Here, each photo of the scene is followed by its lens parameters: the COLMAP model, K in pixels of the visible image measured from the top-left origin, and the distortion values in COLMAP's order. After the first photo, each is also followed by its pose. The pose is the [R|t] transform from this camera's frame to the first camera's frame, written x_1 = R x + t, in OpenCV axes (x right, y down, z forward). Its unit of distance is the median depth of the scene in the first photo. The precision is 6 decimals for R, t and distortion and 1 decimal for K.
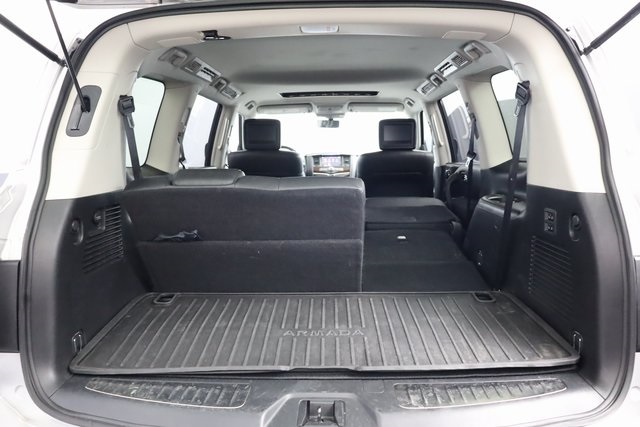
lens RADIAL K [[442.8, 0, 319.9], [0, 442.8, 213.7], [0, 0, 1]] dist [-0.006753, -0.003757]
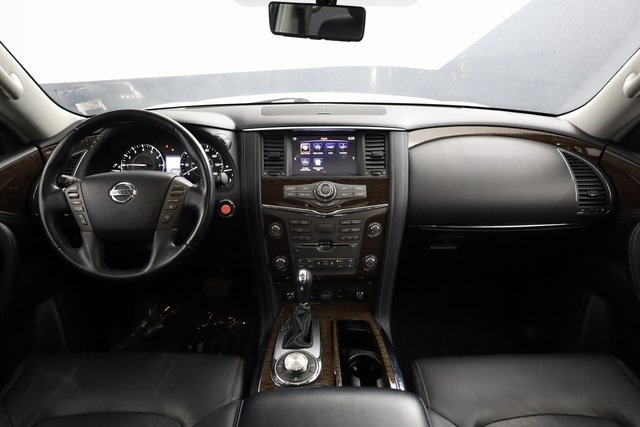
lens RADIAL K [[442.8, 0, 322.8], [0, 442.8, 211.7], [0, 0, 1]] dist [-0.006753, -0.003757]
pose [[0.998621, -0.008390, 0.051817, 0.033934], [-0.004778, 0.968520, 0.248891, -0.569871], [-0.052274, -0.248795, 0.967144, 2.608243]]
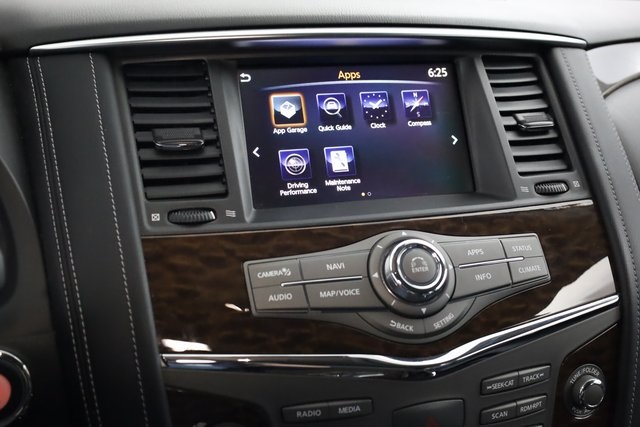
lens RADIAL K [[730.8, 0, 322.5], [0, 730.8, 219.3], [0, 0, 1]] dist [0.012650, 0.000000]
pose [[0.937184, -0.082682, 0.338896, -0.099217], [0.009588, 0.977243, 0.211908, -0.482619], [-0.348704, -0.195348, 0.916649, 3.237254]]
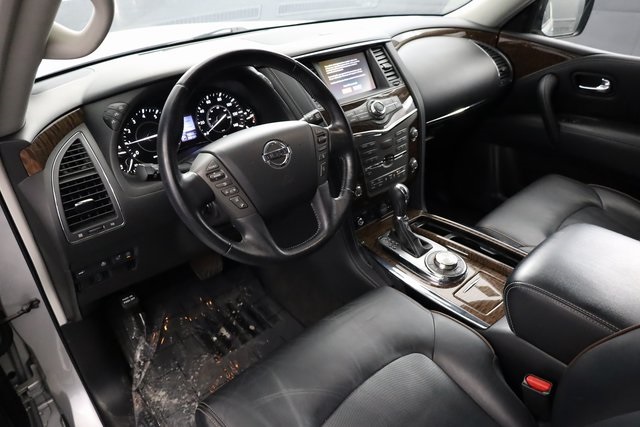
lens RADIAL K [[442.8, 0, 316.9], [0, 442.8, 213.7], [0, 0, 1]] dist [-0.006753, -0.003757]
pose [[0.722597, -0.357994, 0.591350, -0.710317], [0.110963, 0.904431, 0.411937, -0.582341], [-0.682306, -0.232046, 0.693263, 2.925095]]
